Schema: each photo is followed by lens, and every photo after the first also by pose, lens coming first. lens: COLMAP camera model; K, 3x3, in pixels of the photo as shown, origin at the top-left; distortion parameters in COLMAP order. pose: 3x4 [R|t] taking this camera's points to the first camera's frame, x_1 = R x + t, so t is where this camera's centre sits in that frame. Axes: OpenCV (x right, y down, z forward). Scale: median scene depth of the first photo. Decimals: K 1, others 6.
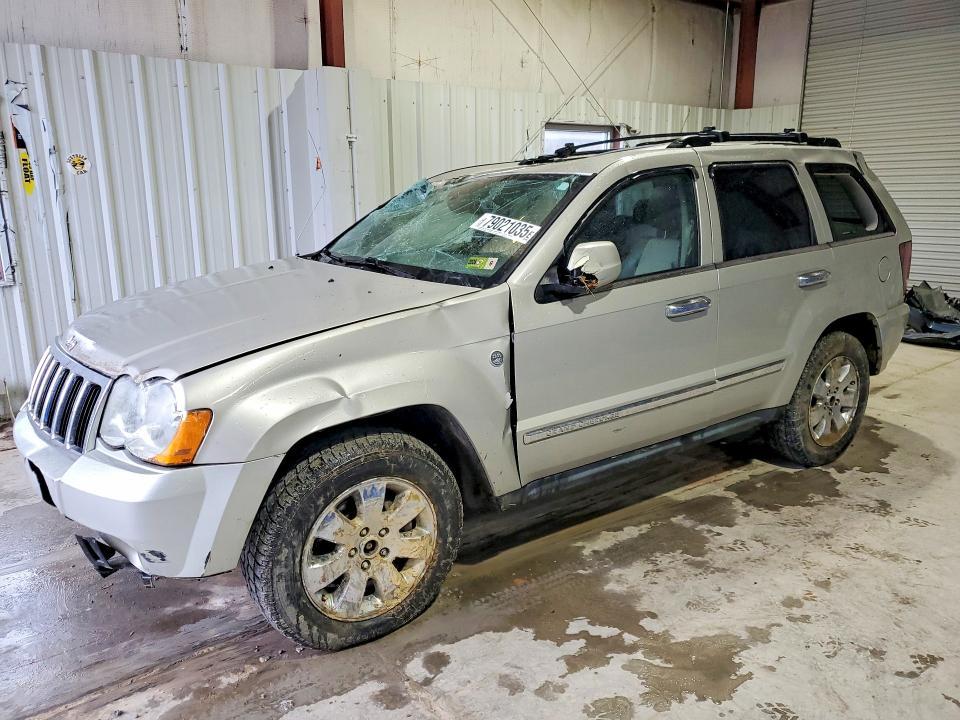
lens RADIAL K [[755.3, 0, 483.2], [0, 755.3, 364.6], [0, 0, 1]] dist [0.014875, 0.014238]
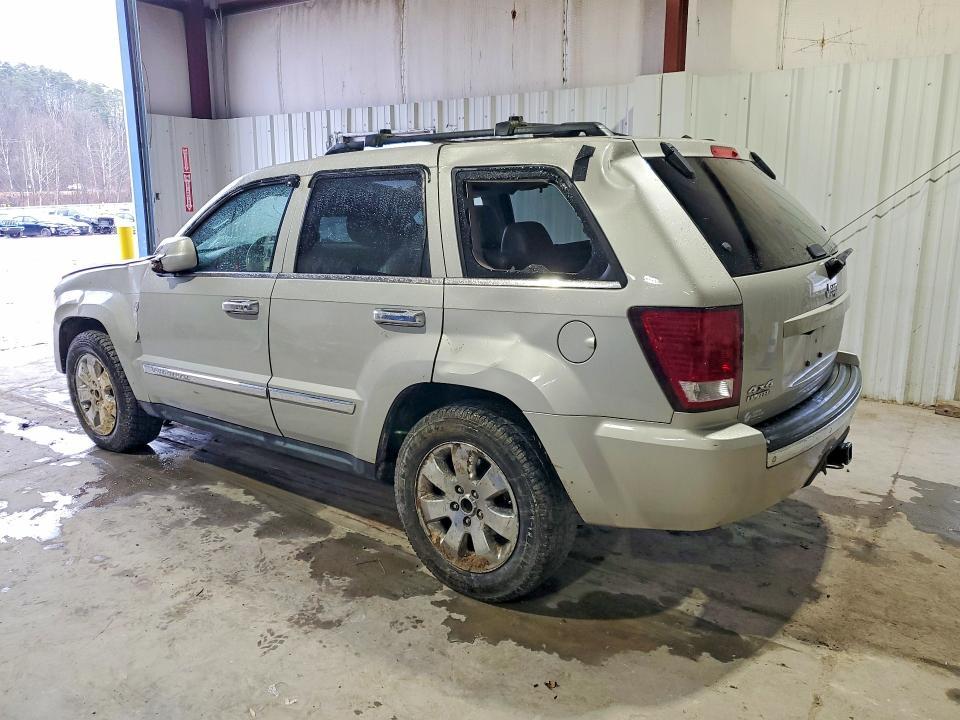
lens RADIAL K [[755.3, 0, 488.4], [0, 755.3, 356.8], [0, 0, 1]] dist [0.014875, 0.014238]
pose [[0.287015, 0.207662, -0.935147, 1.185043], [-0.222414, 0.963988, 0.145804, -0.206778], [0.931748, 0.166142, 0.322866, 0.846515]]
